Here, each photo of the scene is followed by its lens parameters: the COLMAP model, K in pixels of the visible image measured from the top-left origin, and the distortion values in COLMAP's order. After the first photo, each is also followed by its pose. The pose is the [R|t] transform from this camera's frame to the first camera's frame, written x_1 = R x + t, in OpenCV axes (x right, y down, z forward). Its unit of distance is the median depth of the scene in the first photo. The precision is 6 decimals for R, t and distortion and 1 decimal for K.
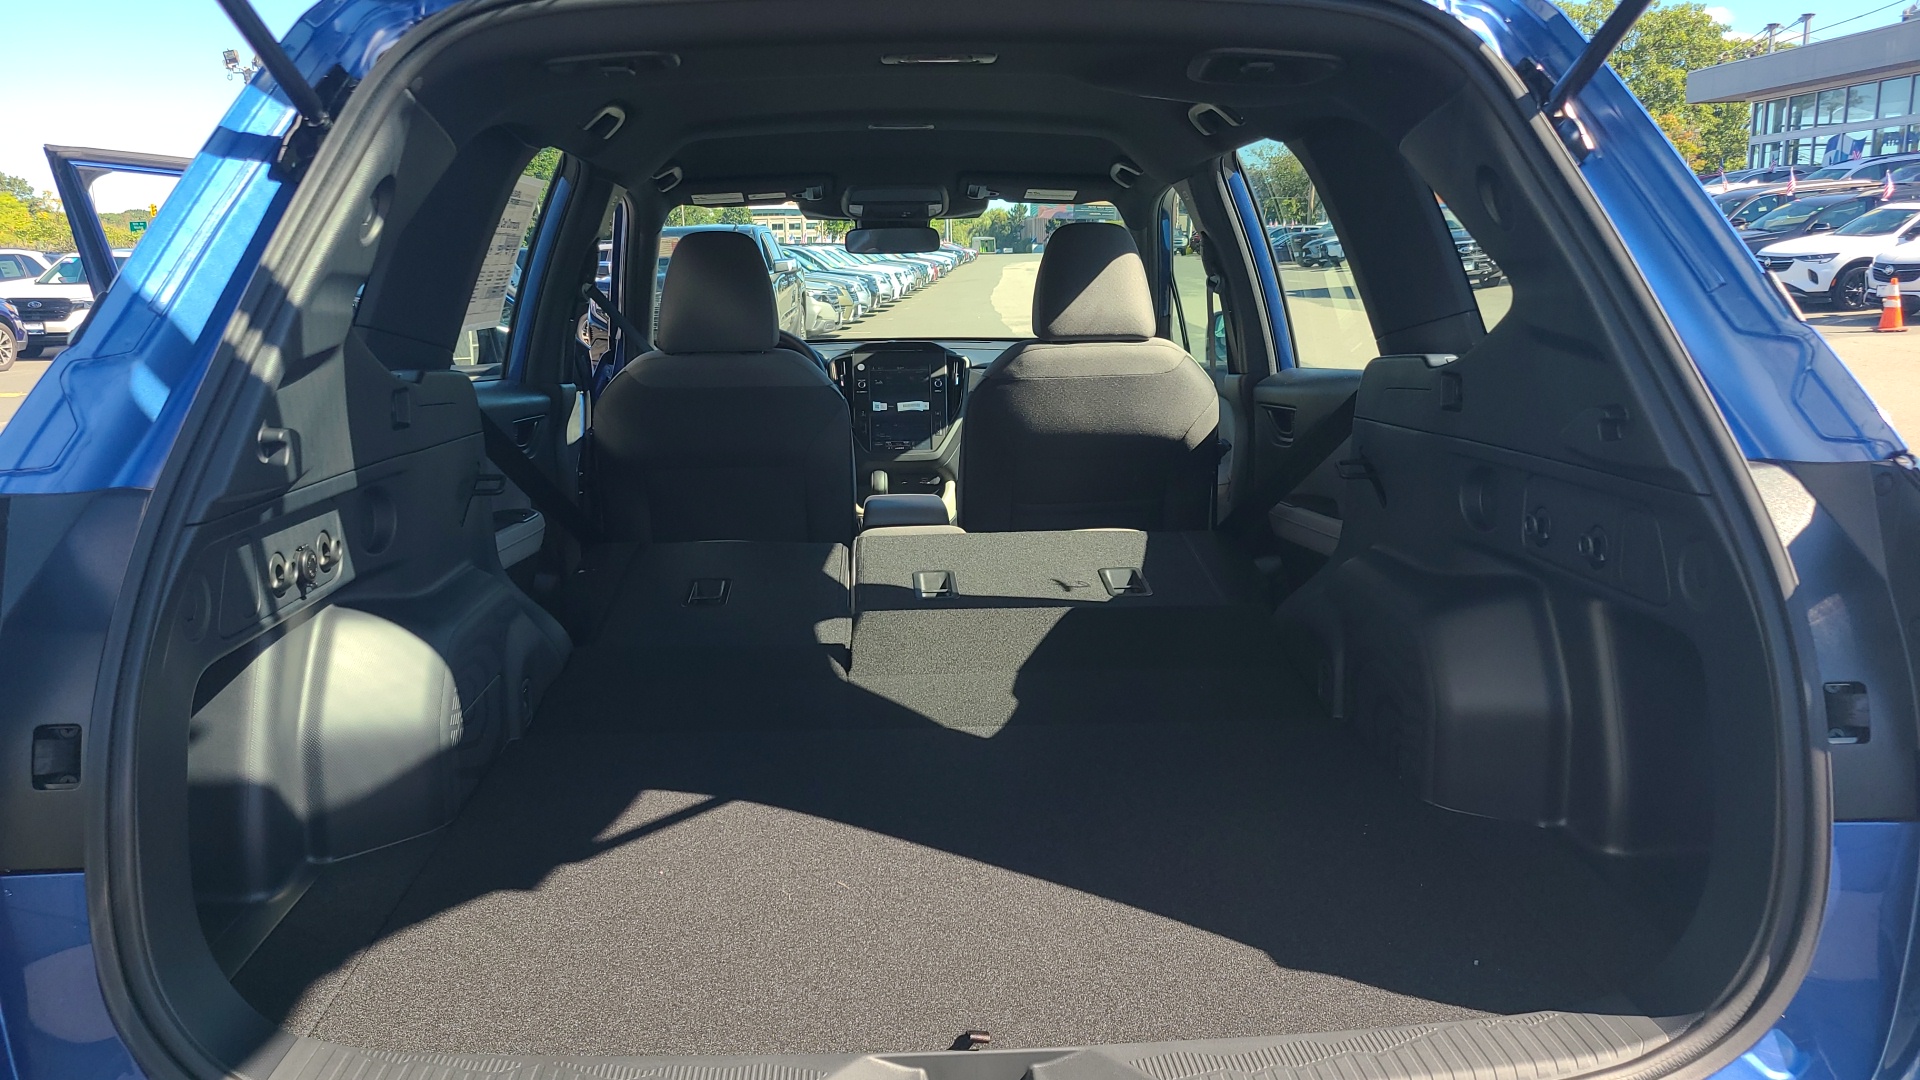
lens RADIAL K [[1441.2, 0, 952.9], [0, 1441.2, 526.9], [0, 0, 1]] dist [0.049371, -0.022382]
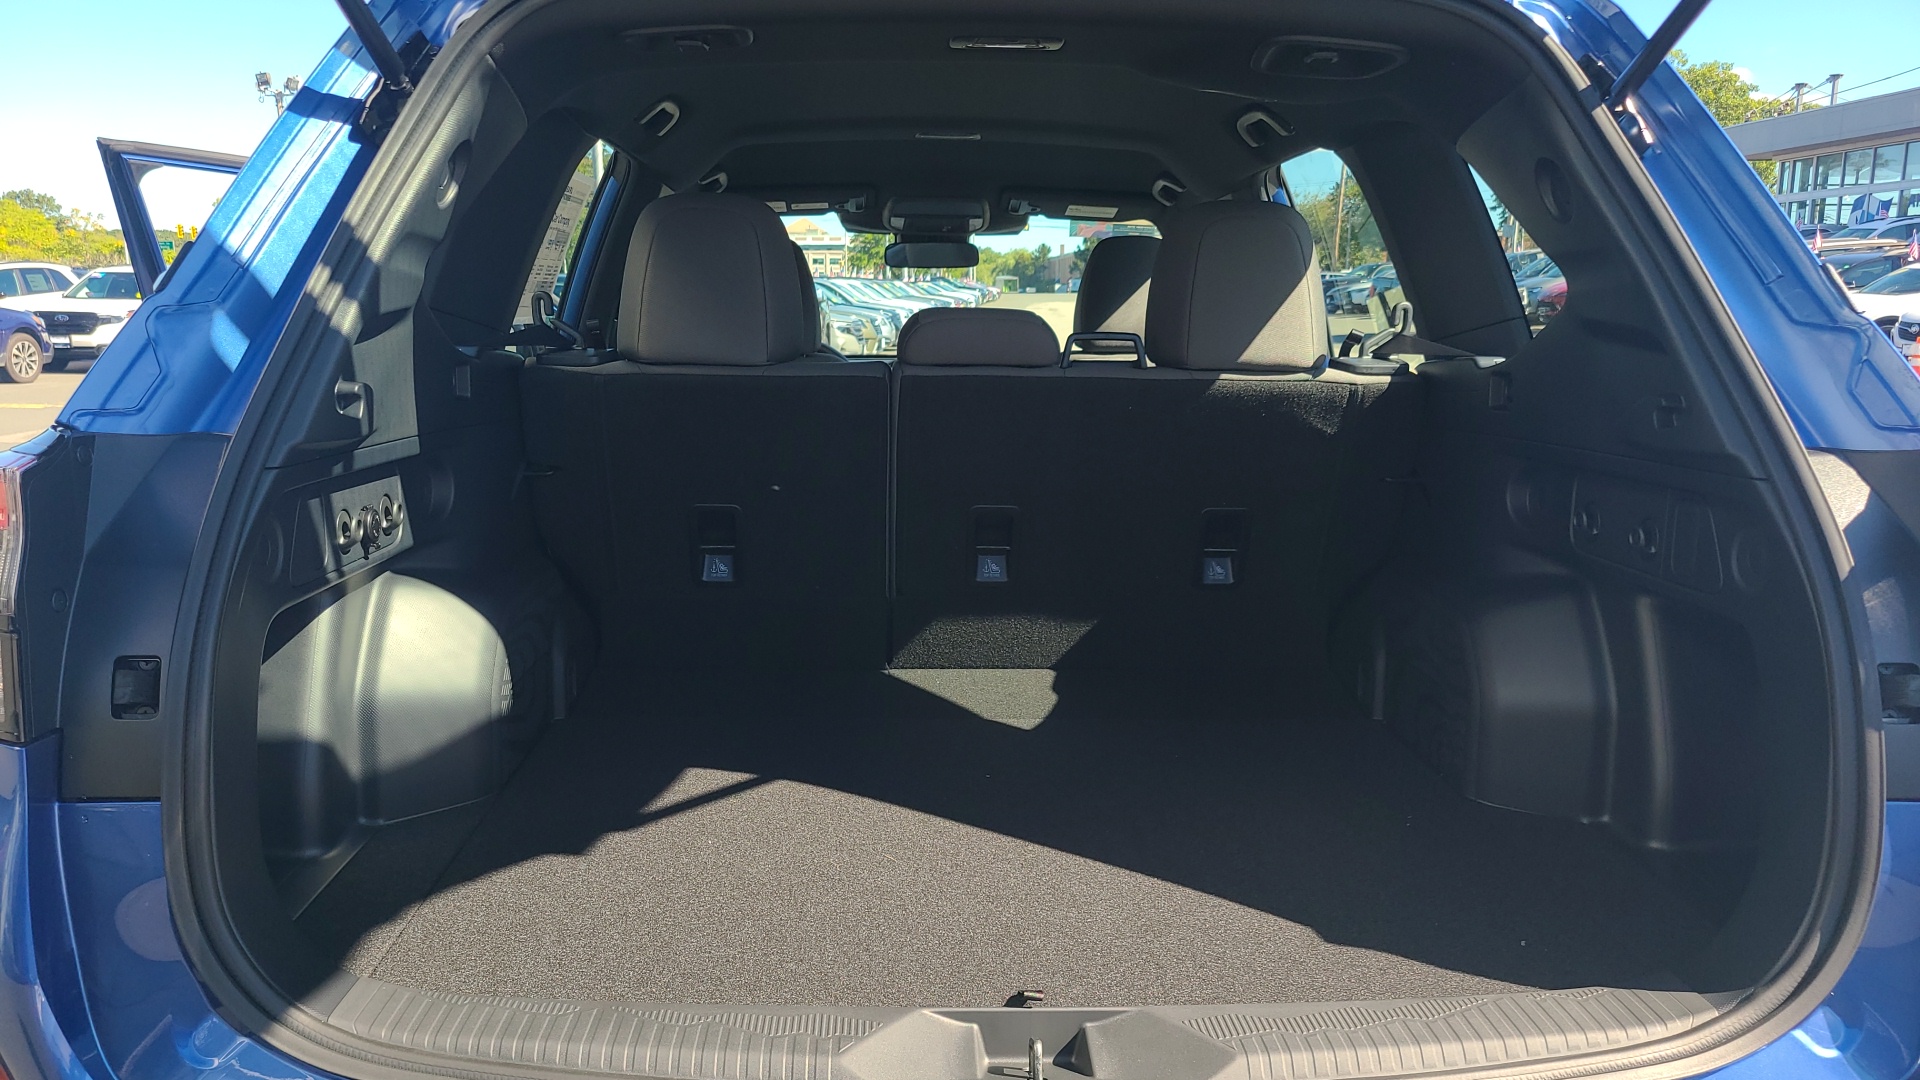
lens RADIAL K [[1441.2, 0, 965.9], [0, 1441.2, 543.9], [0, 0, 1]] dist [0.049371, -0.022382]
pose [[0.999672, 0.025541, -0.001820, -0.026501], [-0.025566, 0.999559, -0.015137, 0.041638], [0.001432, 0.015179, 0.999884, -0.010250]]
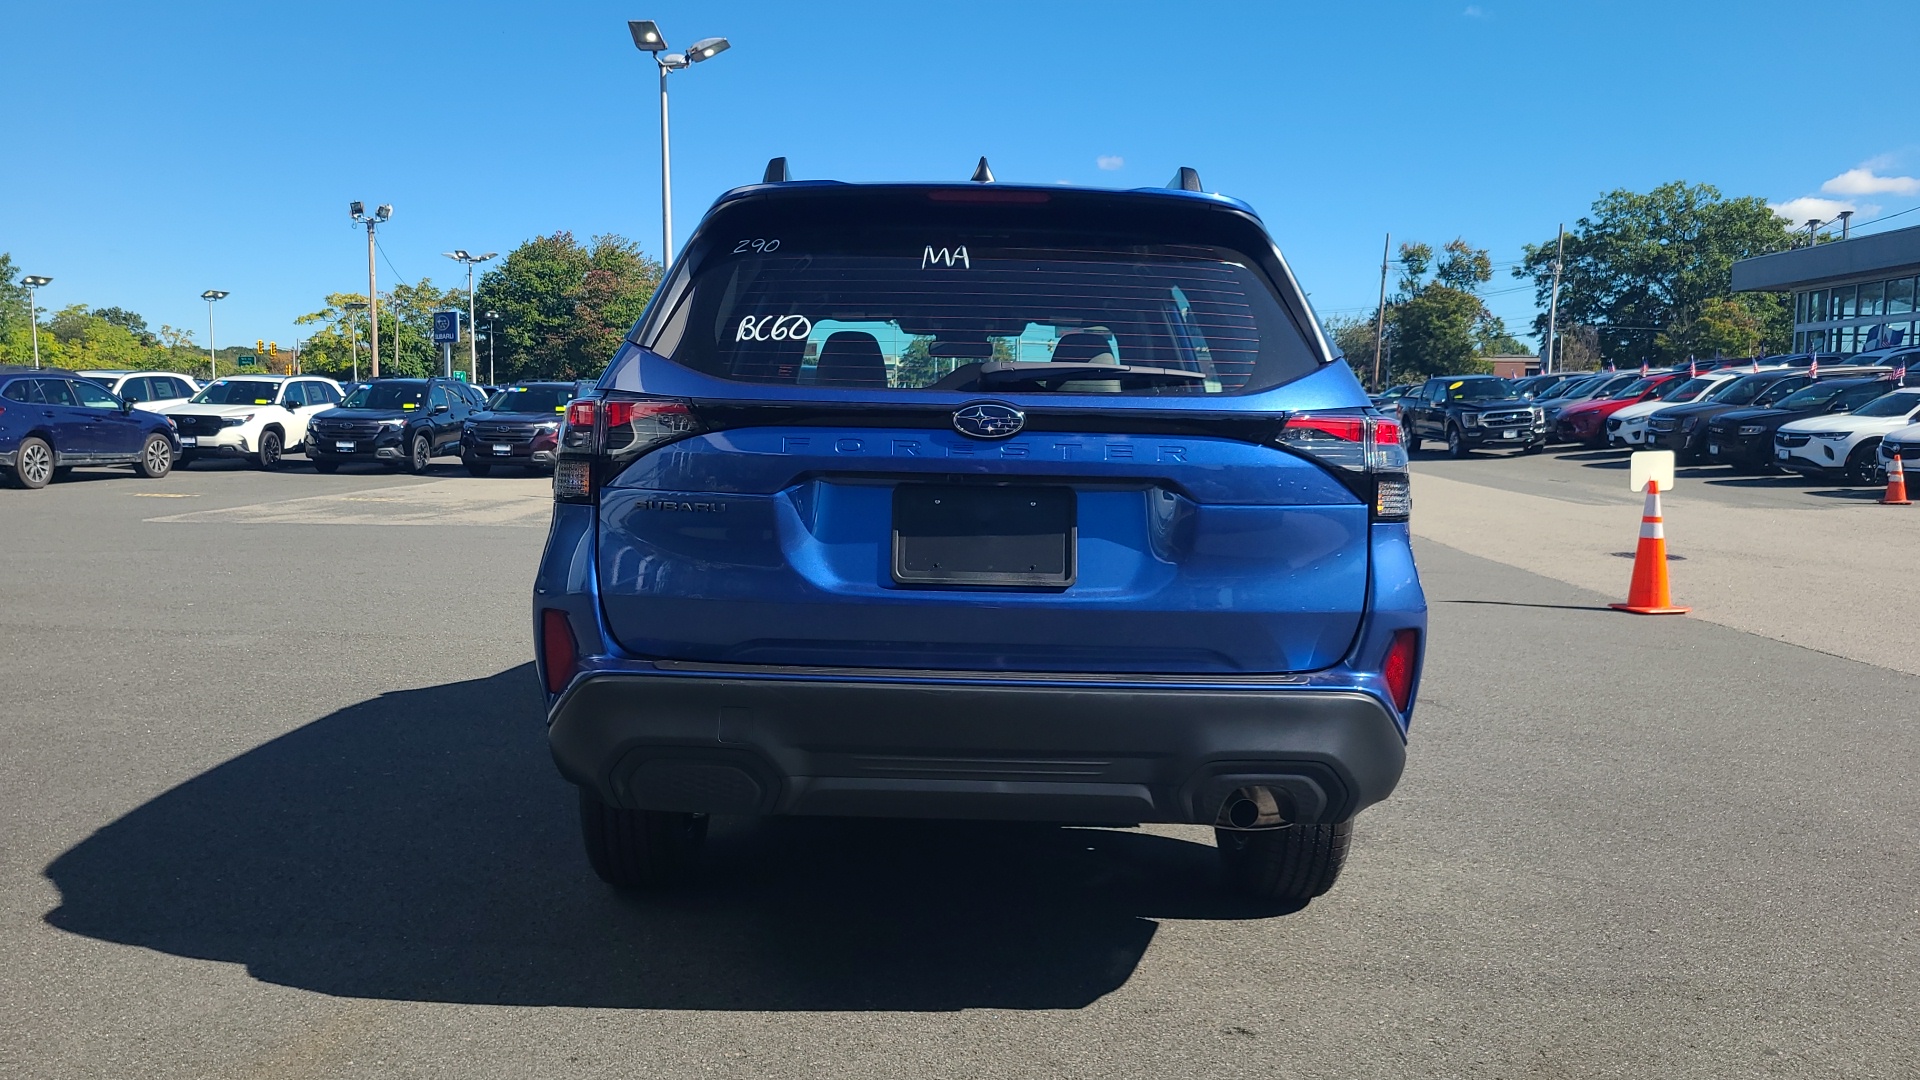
lens RADIAL K [[1441.2, 0, 938.2], [0, 1441.2, 532.8], [0, 0, 1]] dist [0.049371, -0.022382]
pose [[0.997719, 0.040970, -0.053650, 0.031345], [-0.046279, 0.993731, -0.101765, 0.320229], [0.049144, 0.104016, 0.993361, -1.044391]]
